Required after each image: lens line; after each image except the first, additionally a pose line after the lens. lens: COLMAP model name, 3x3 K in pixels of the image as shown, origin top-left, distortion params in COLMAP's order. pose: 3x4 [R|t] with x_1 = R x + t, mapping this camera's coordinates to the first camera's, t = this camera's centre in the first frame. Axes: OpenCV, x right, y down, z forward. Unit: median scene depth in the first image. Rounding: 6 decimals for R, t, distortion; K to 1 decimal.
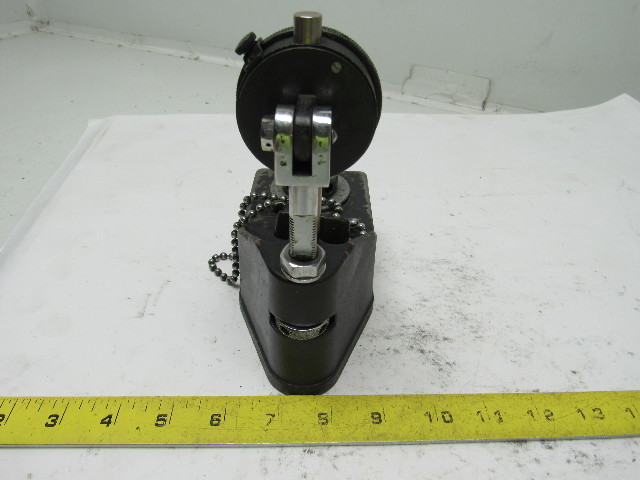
lens RADIAL K [[461.9, 0, 320.0], [0, 461.9, 240.0], [0, 0, 1]] dist [-0.000289, -0.001827]
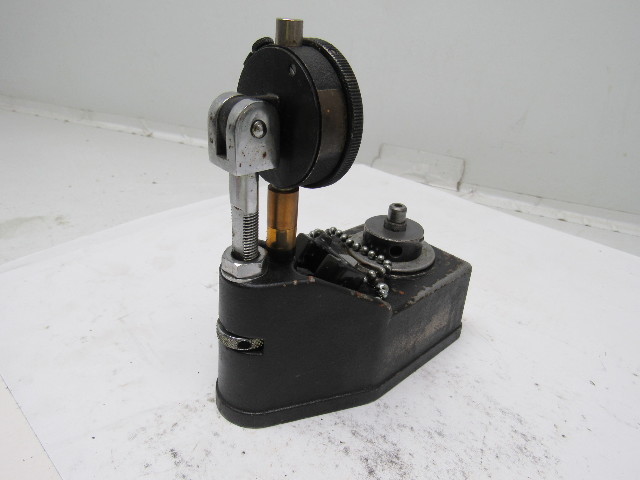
lens RADIAL K [[461.9, 0, 320.0], [0, 461.9, 240.0], [0, 0, 1]] dist [-0.000289, -0.001827]
pose [[0.701948, 0.348813, -0.620966, 0.480044], [-0.477240, 0.877540, -0.046540, -0.019924], [0.528689, 0.329019, 0.782455, 0.216499]]
